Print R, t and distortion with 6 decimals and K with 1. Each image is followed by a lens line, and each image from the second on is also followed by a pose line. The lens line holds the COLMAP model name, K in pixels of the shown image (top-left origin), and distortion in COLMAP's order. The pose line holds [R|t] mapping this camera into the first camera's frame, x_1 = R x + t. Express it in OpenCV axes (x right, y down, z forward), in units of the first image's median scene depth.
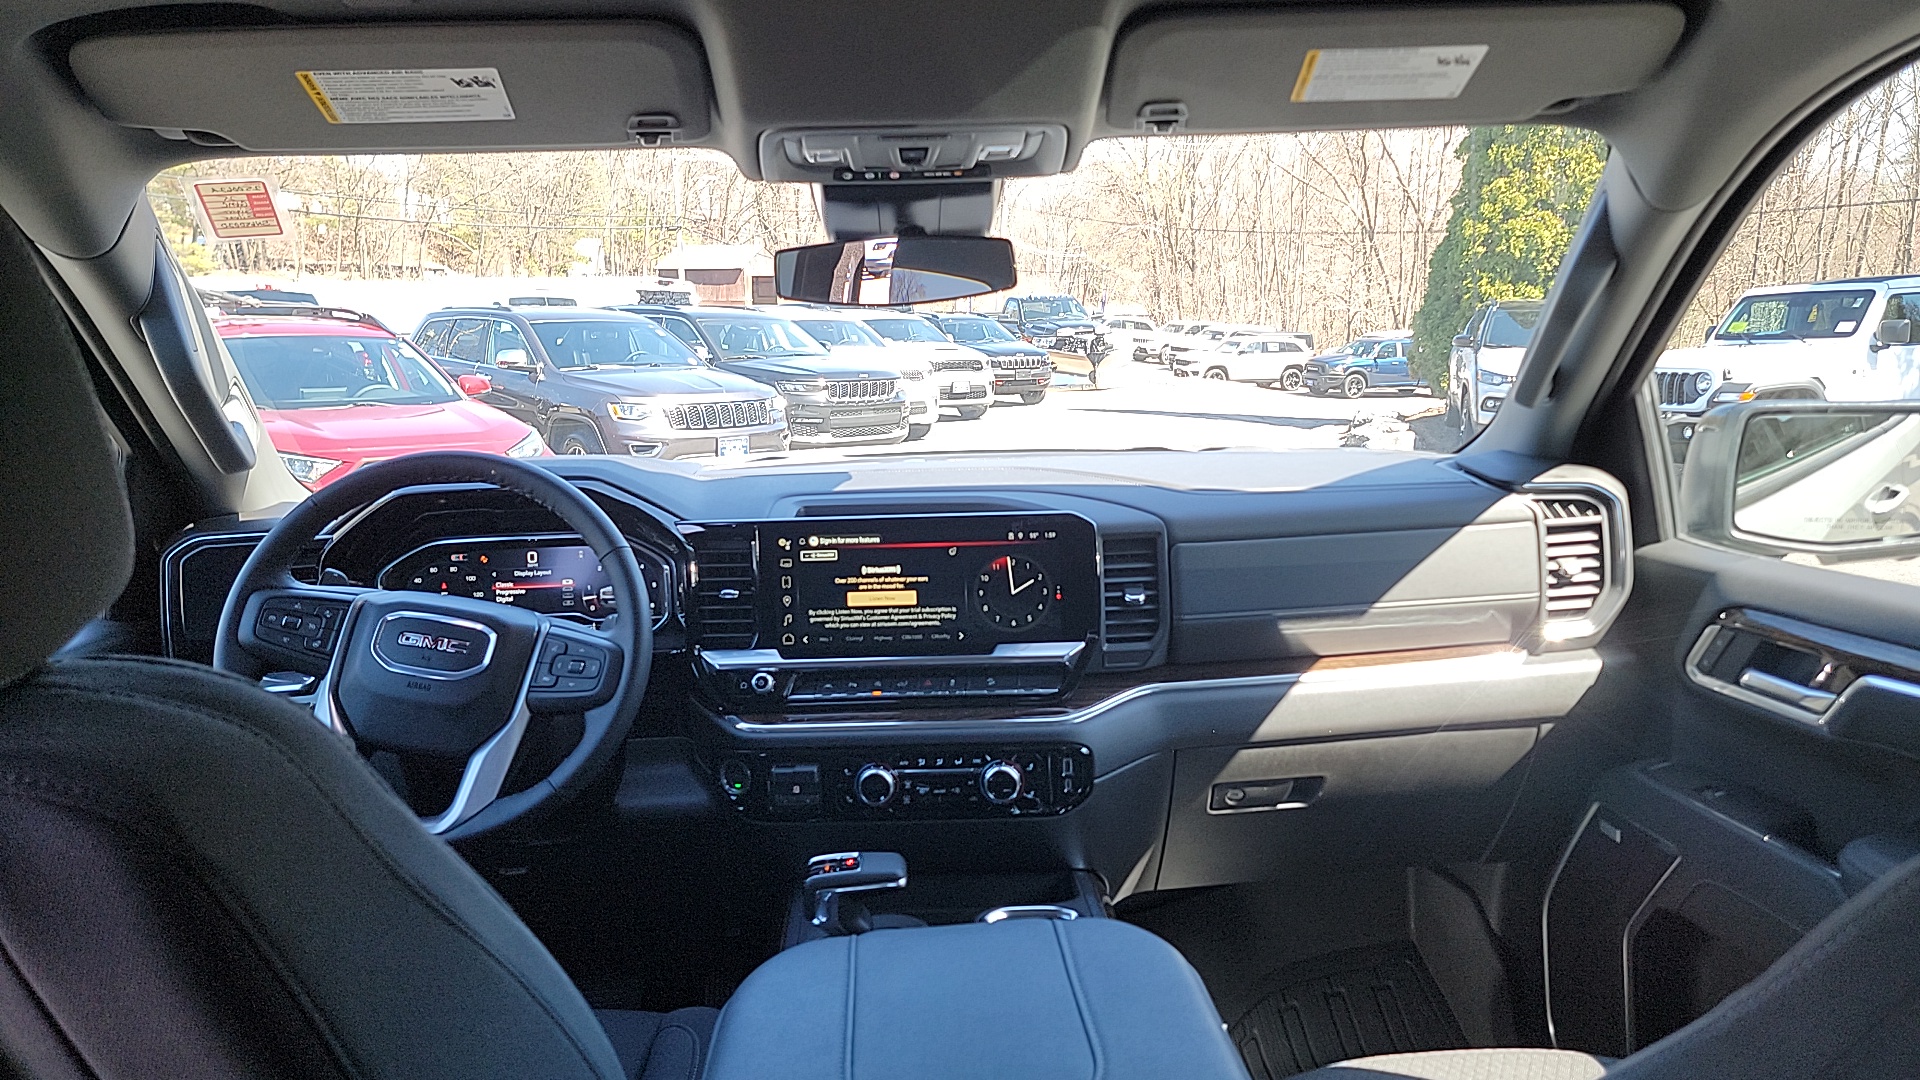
lens RADIAL K [[1331.2, 0, 1002.6], [0, 1331.2, 526.7], [0, 0, 1]] dist [0.075742, -0.042163]
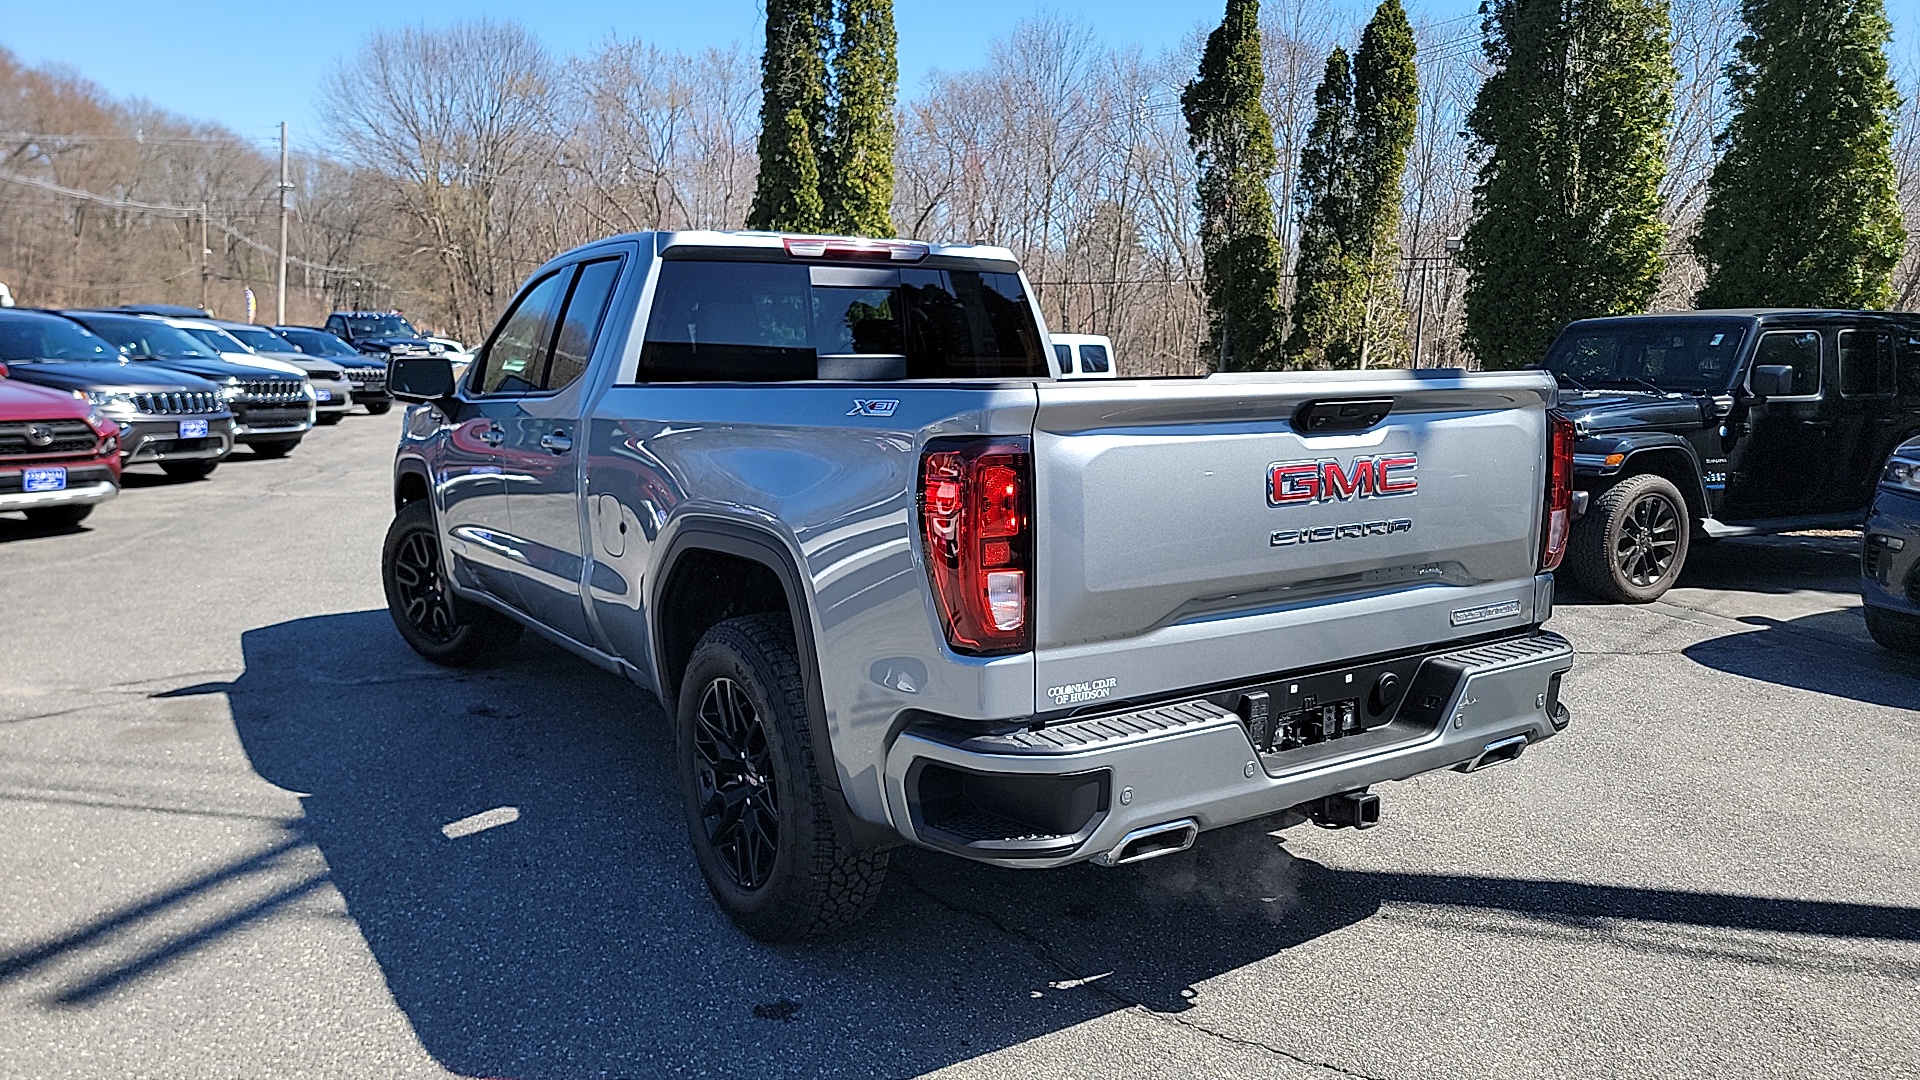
lens RADIAL K [[1342.1, 0, 982.3], [0, 1342.1, 529.7], [0, 0, 1]] dist [0.059281, -0.047771]
pose [[0.879029, -0.029200, 0.475874, -0.101038], [0.039928, 0.999125, -0.012447, 0.047276], [-0.475094, 0.029942, 0.879426, -0.264936]]
